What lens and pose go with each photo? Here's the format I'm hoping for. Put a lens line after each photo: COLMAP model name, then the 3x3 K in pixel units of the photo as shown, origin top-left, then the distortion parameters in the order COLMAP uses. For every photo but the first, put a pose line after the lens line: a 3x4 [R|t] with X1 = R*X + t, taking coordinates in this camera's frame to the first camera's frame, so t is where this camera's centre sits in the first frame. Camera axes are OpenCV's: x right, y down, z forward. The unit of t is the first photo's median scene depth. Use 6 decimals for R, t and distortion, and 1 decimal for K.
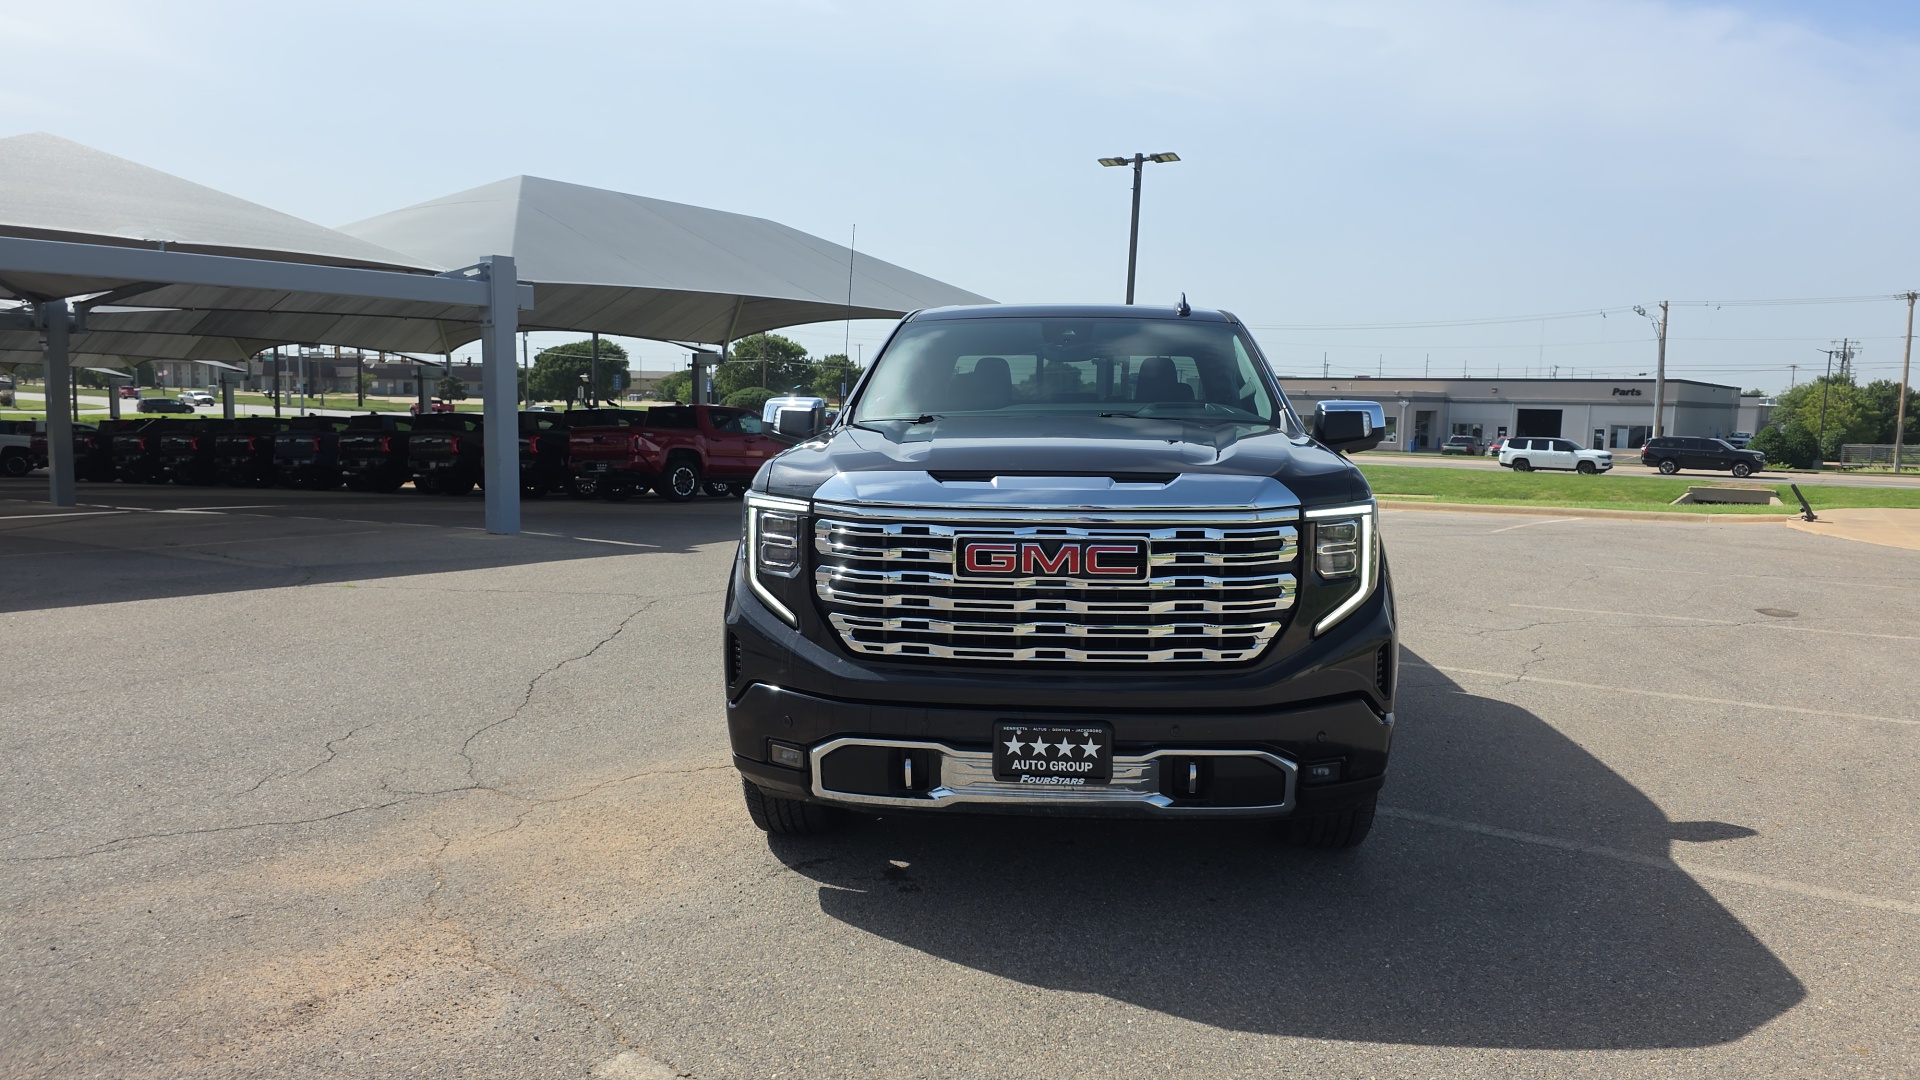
lens RADIAL K [[1290.0, 0, 996.9], [0, 1290.0, 469.1], [0, 0, 1]] dist [0.050496, -0.043426]
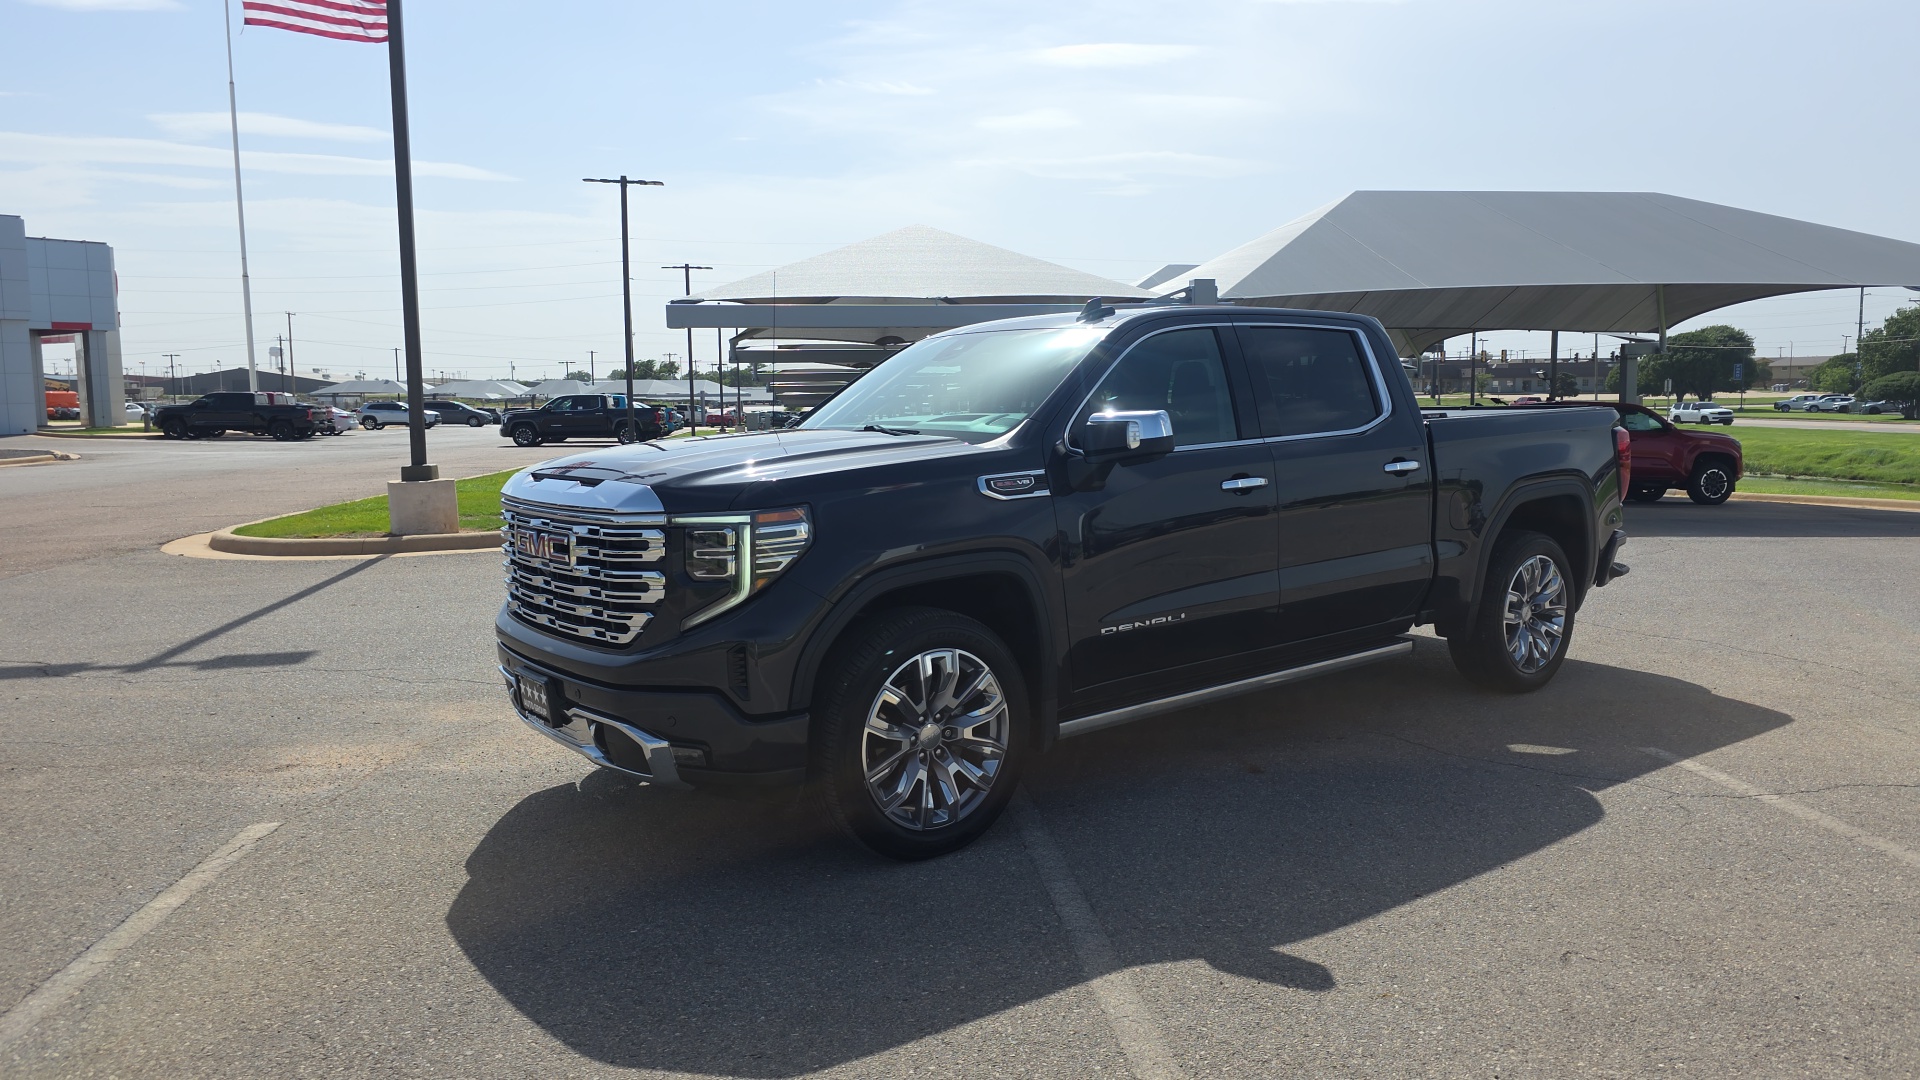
lens RADIAL K [[1290.0, 0, 996.9], [0, 1290.0, 480.8], [0, 0, 1]] dist [0.050496, -0.043426]
pose [[0.668787, 0.026554, -0.742979, 1.228962], [-0.017740, 0.999647, 0.019758, -0.024839], [0.743242, -0.000033, 0.669023, 0.460010]]
